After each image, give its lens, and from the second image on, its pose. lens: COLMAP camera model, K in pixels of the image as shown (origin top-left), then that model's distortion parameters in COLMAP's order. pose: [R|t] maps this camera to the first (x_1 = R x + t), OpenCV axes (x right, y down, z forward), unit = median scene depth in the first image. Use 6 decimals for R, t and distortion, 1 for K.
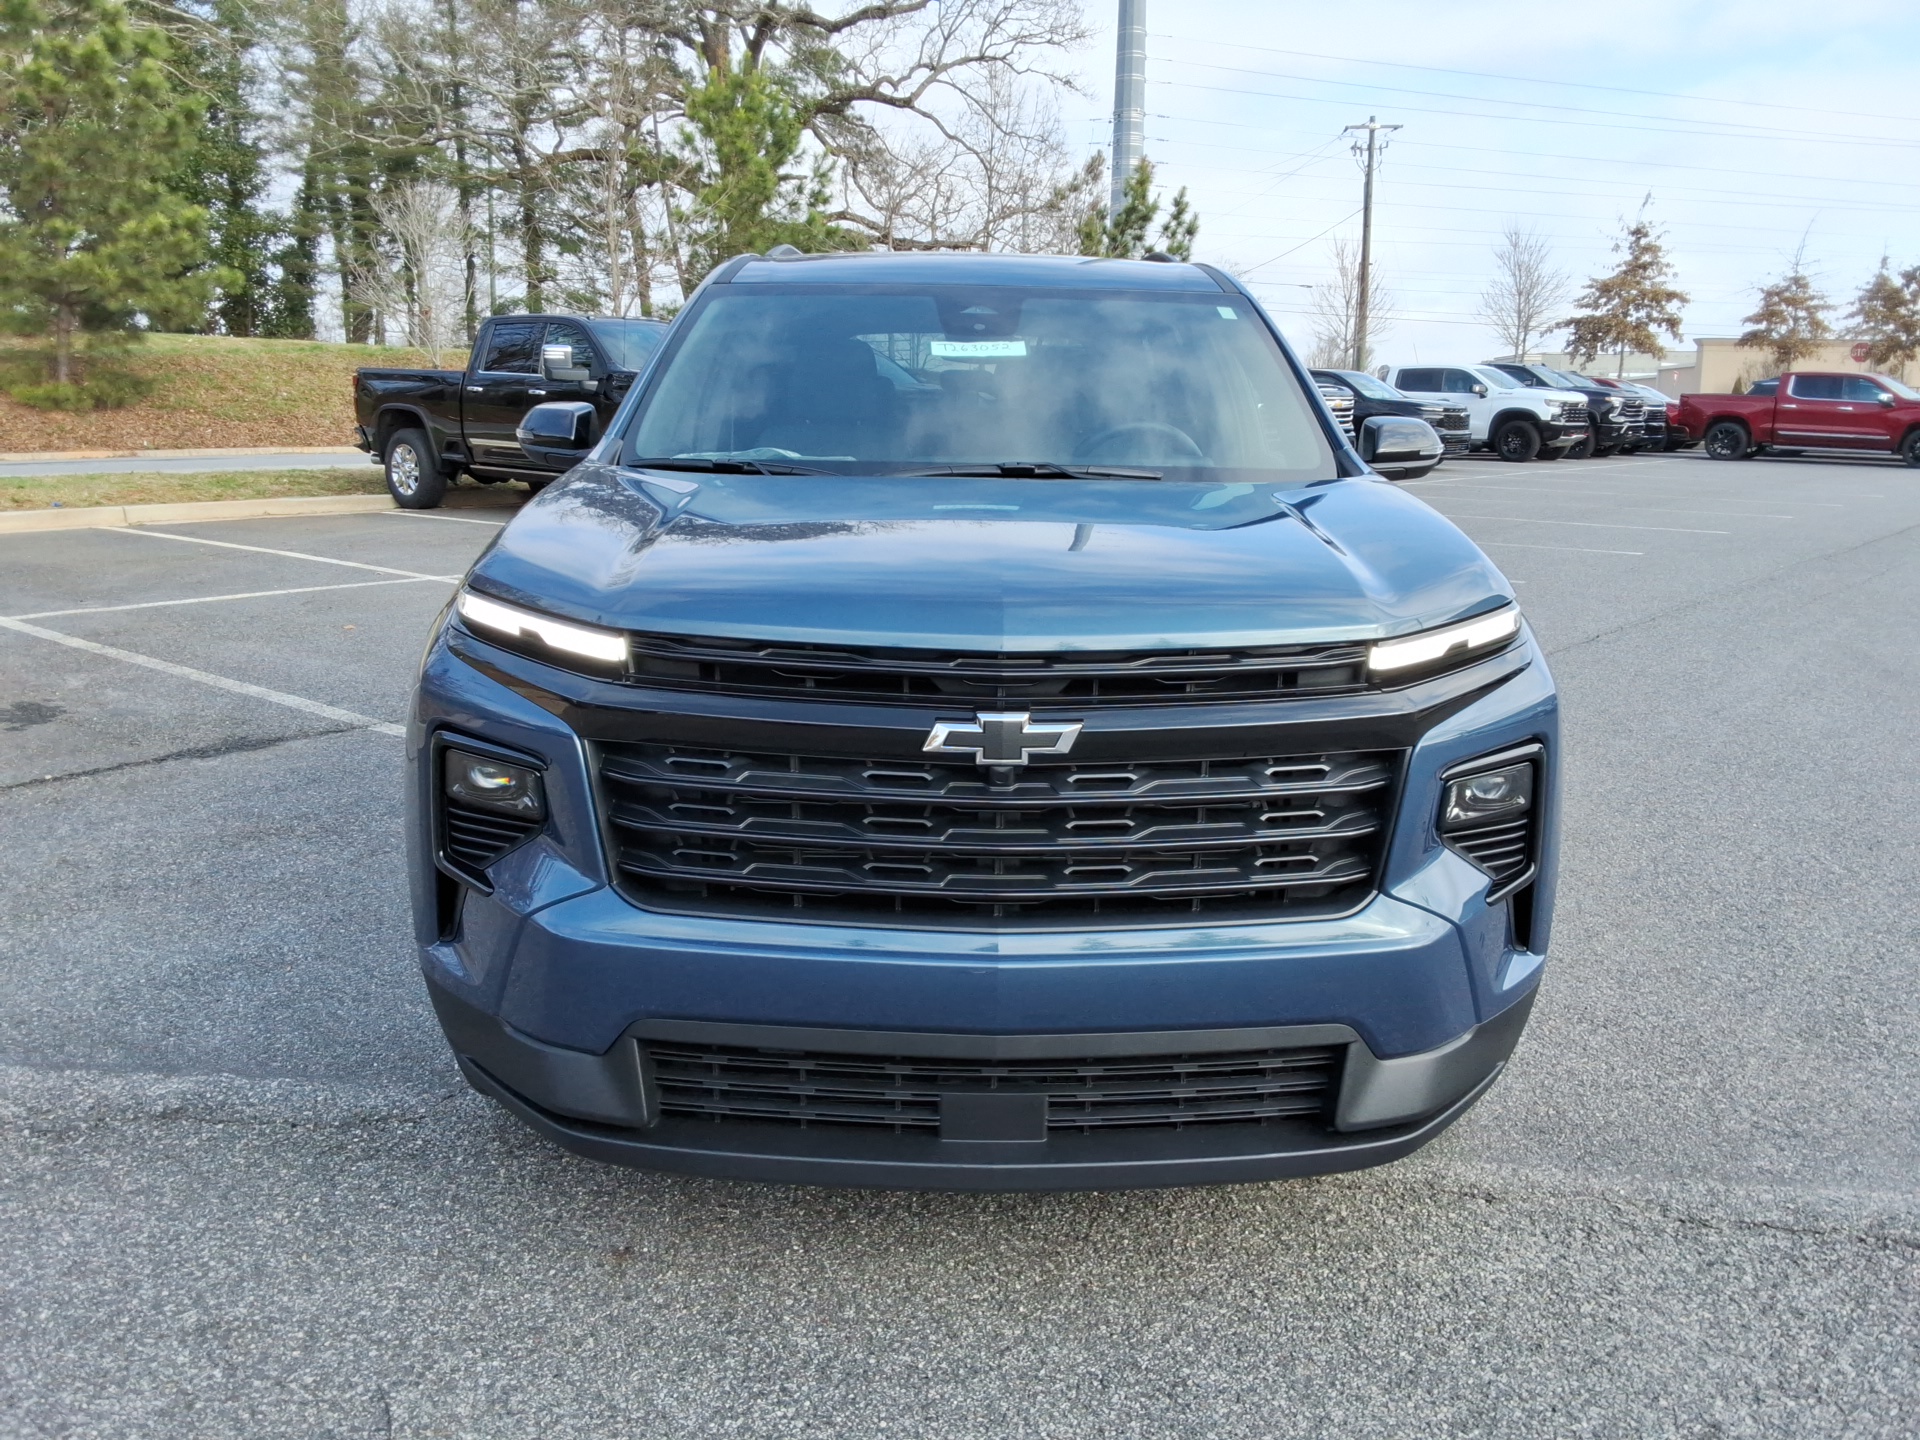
lens RADIAL K [[1542.6, 0, 978.7], [0, 1542.6, 712.0], [0, 0, 1]] dist [0.105400, -0.150639]
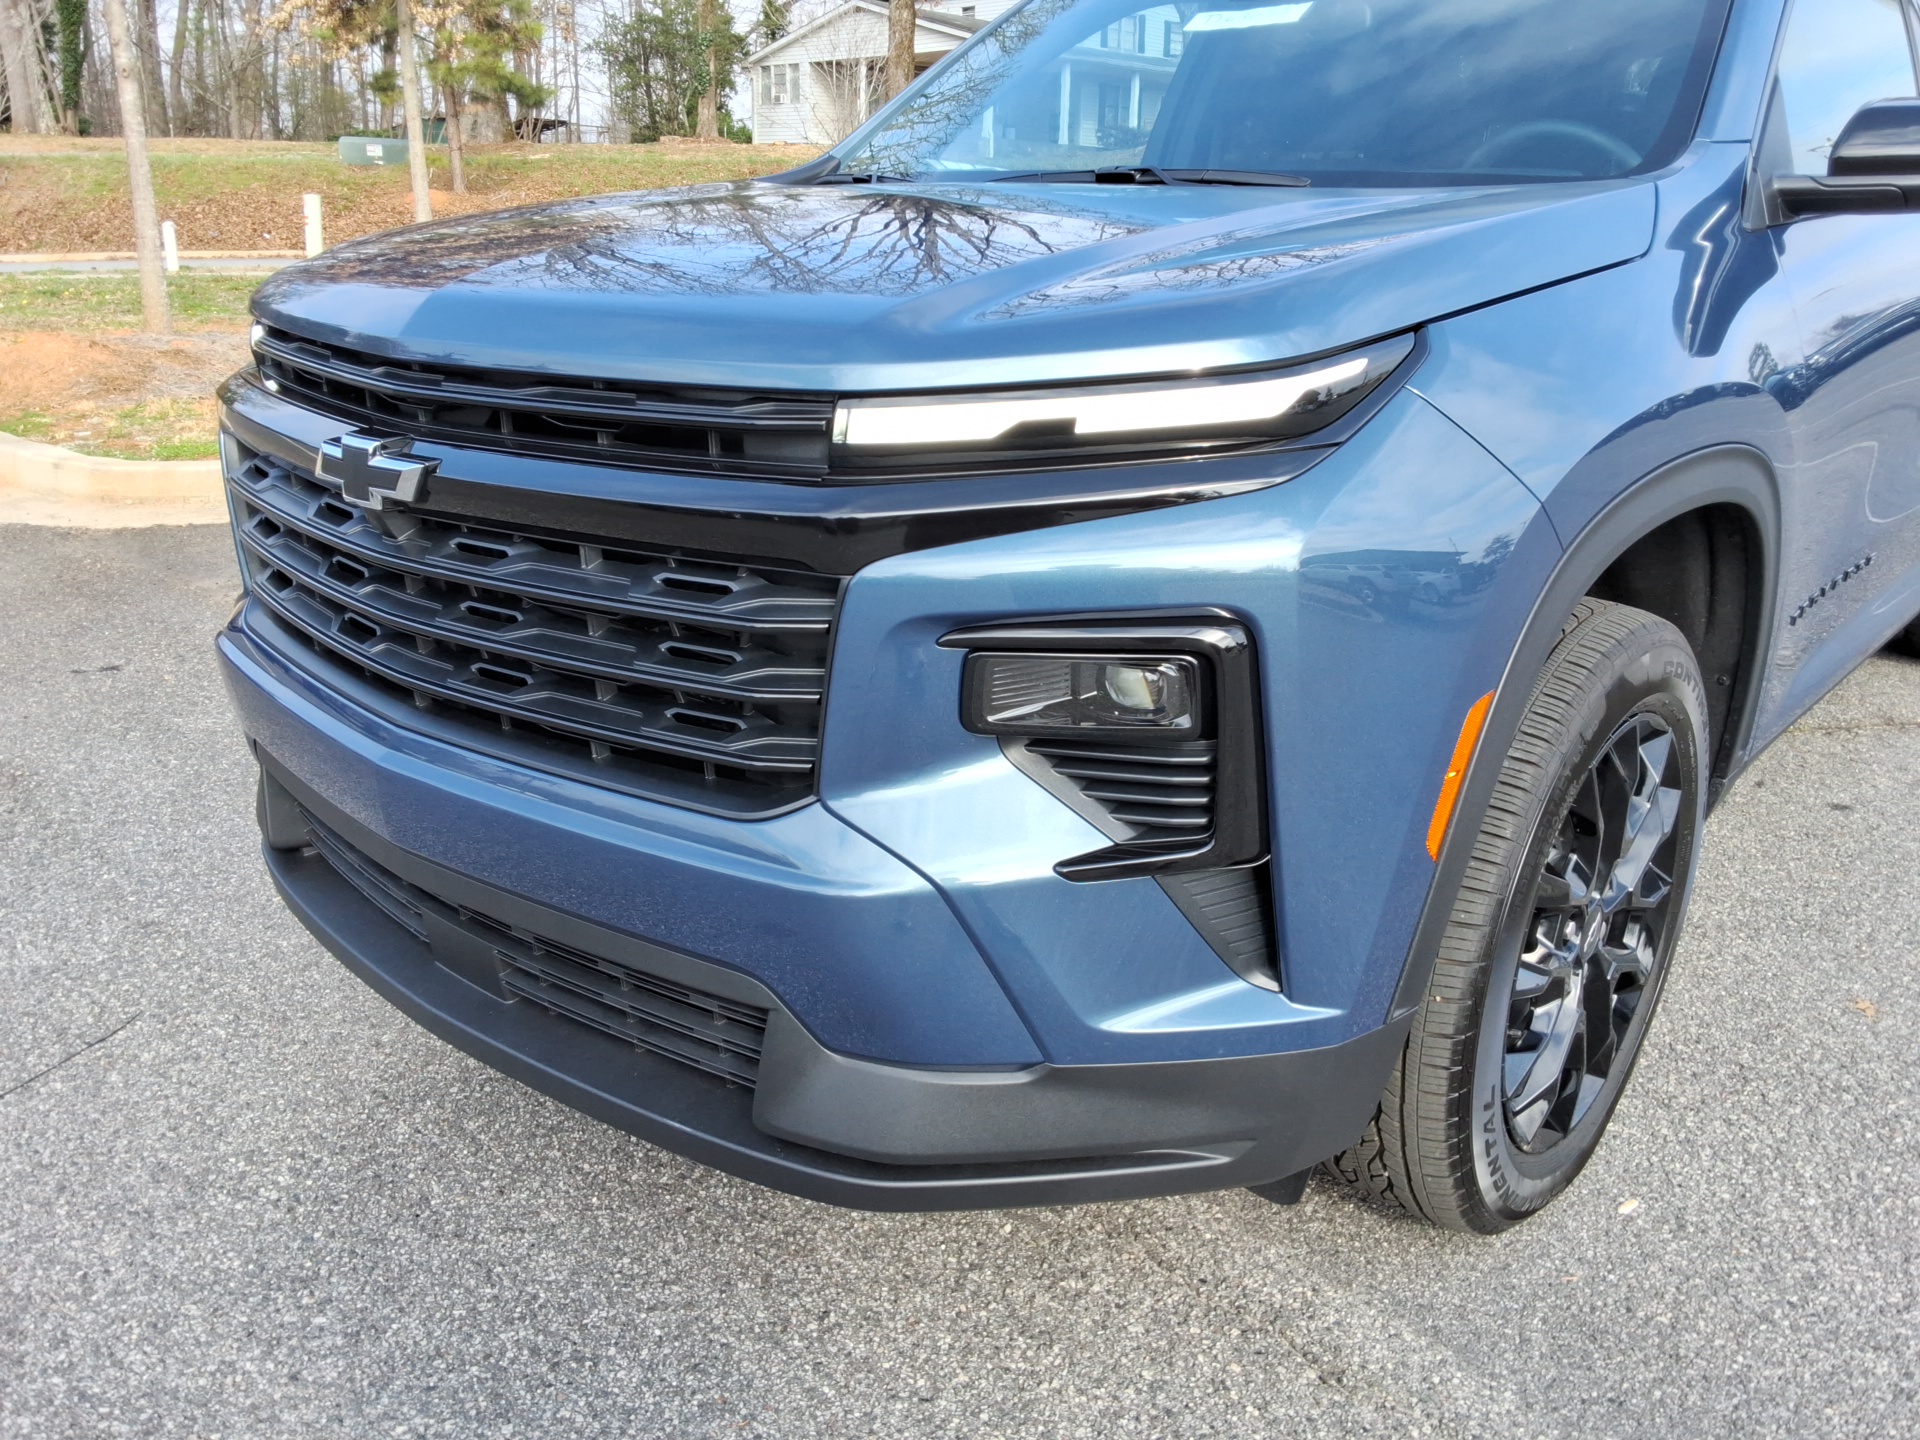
lens RADIAL K [[1536.7, 0, 976.7], [0, 1536.7, 707.1], [0, 0, 1]] dist [0.106973, -0.171331]
pose [[0.737169, 0.206500, -0.643382, 0.634338], [-0.134988, 0.977970, 0.159224, -0.026637], [0.662088, -0.030526, 0.748804, 0.519047]]
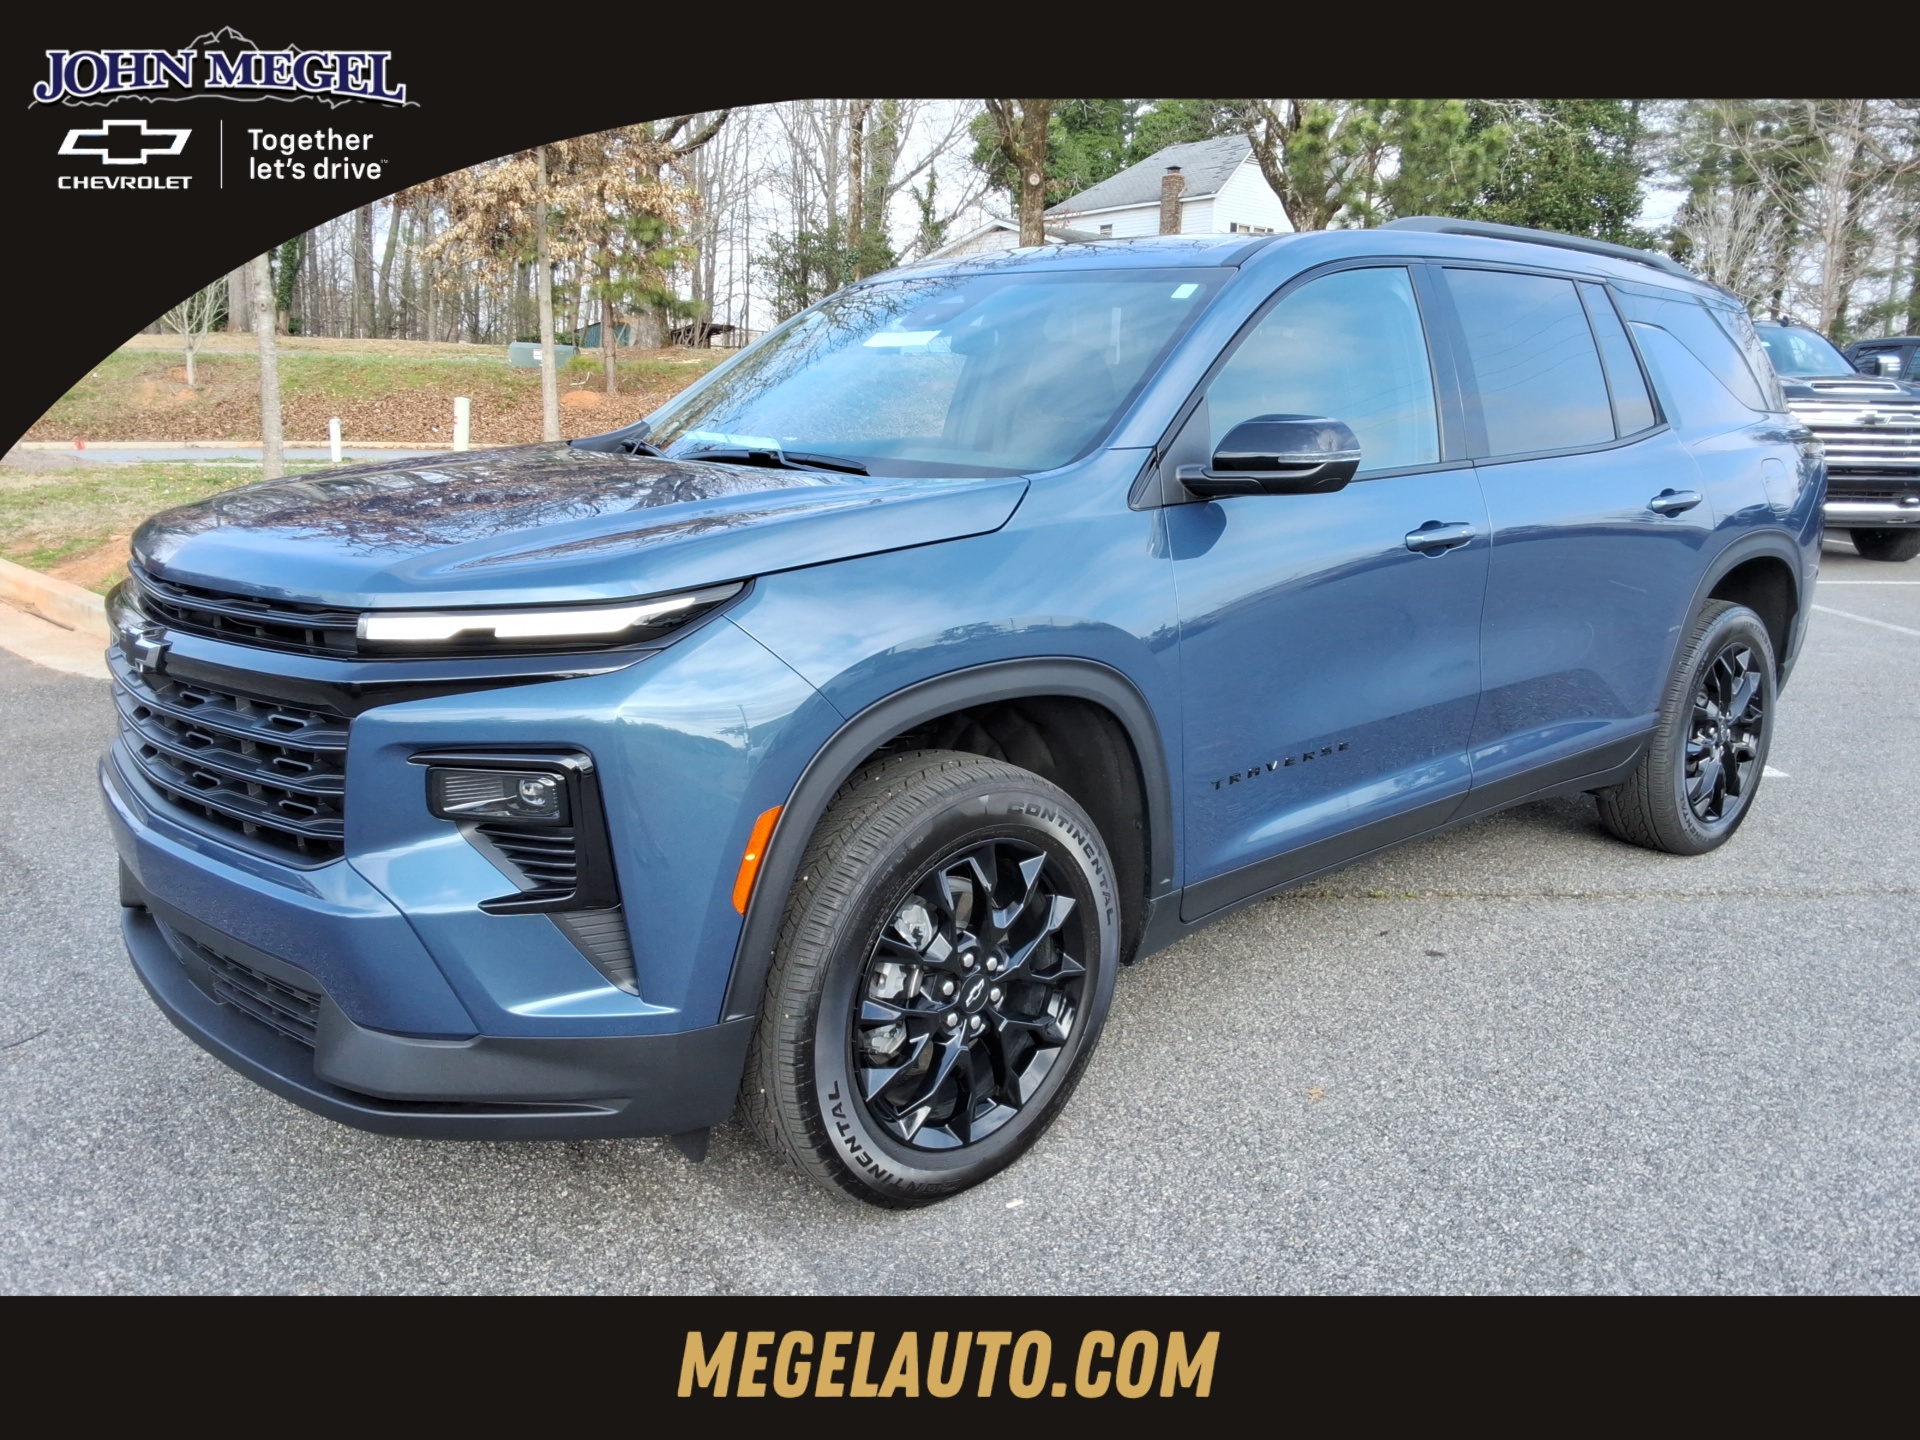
lens RADIAL K [[1536.7, 0, 976.7], [0, 1536.7, 707.1], [0, 0, 1]] dist [0.106973, -0.171331]
pose [[0.666382, 0.151242, -0.730110, 1.136668], [-0.159784, 0.985429, 0.058293, -0.095343], [0.728288, 0.077815, 0.680838, 0.542968]]
